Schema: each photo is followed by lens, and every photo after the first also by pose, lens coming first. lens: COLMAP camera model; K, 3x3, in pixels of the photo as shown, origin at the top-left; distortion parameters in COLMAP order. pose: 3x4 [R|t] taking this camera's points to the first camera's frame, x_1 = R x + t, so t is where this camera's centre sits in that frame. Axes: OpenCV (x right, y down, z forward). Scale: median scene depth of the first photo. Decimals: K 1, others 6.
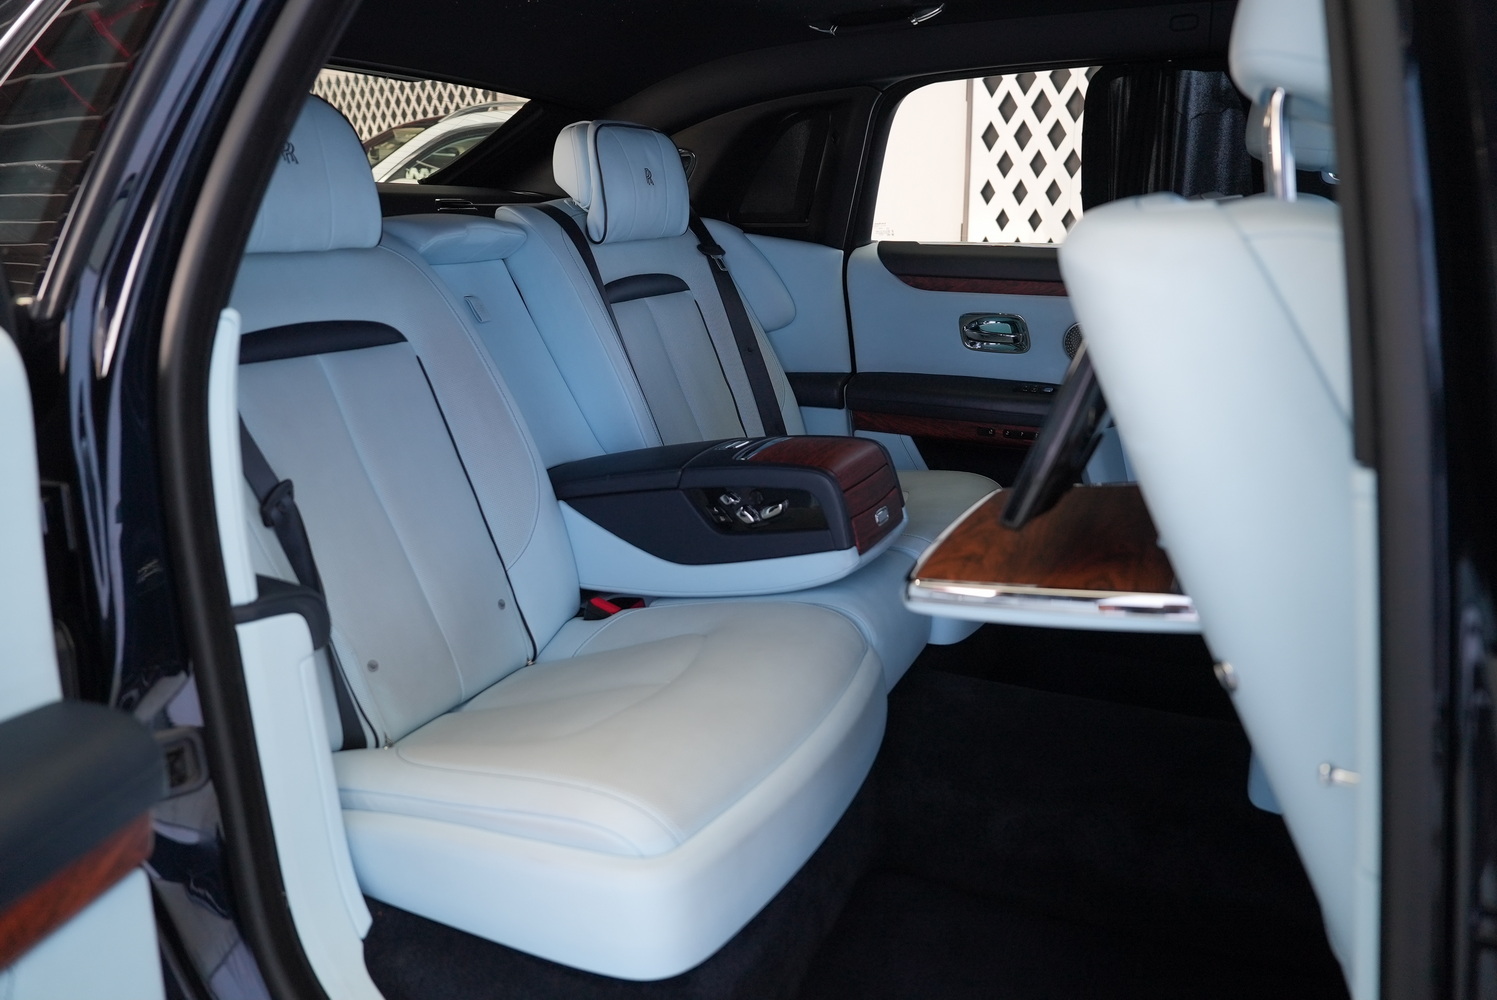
lens RADIAL K [[1083.5, 0, 748.5], [0, 1083.5, 500.0], [0, 0, 1]] dist [-0.113512, 0.107432]
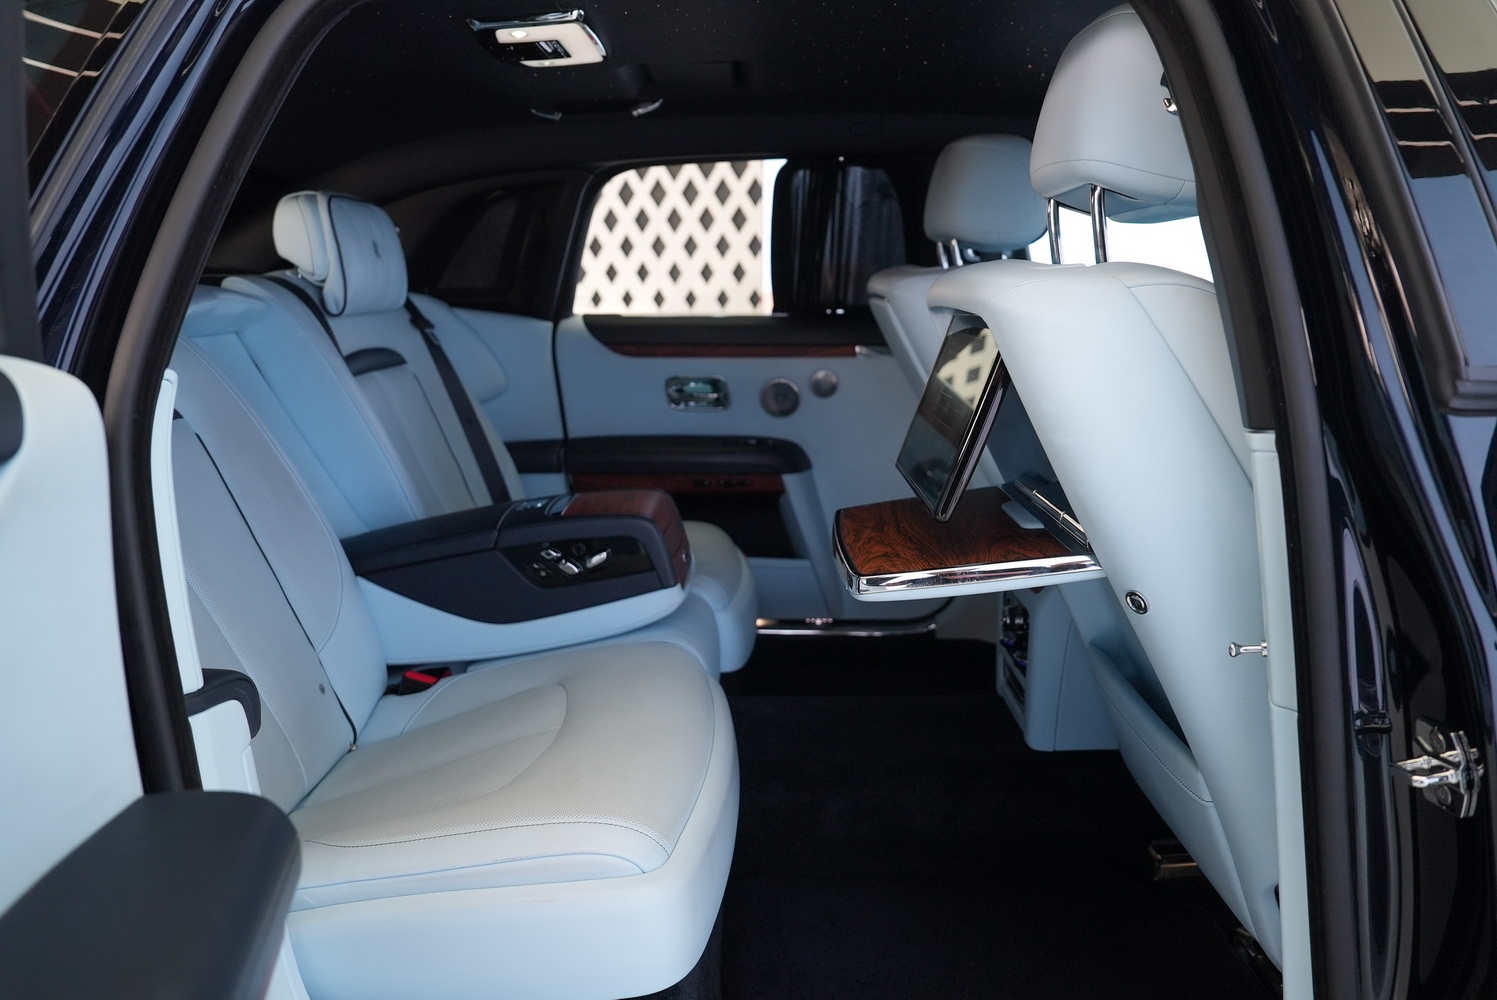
lens RADIAL K [[1083.5, 0, 748.5], [0, 1083.5, 500.0], [0, 0, 1]] dist [-0.113512, 0.107432]
pose [[0.898293, -0.076940, 0.432609, -0.232307], [0.111038, 0.992344, -0.054076, 0.020252], [-0.425136, 0.096612, 0.899959, -0.010439]]
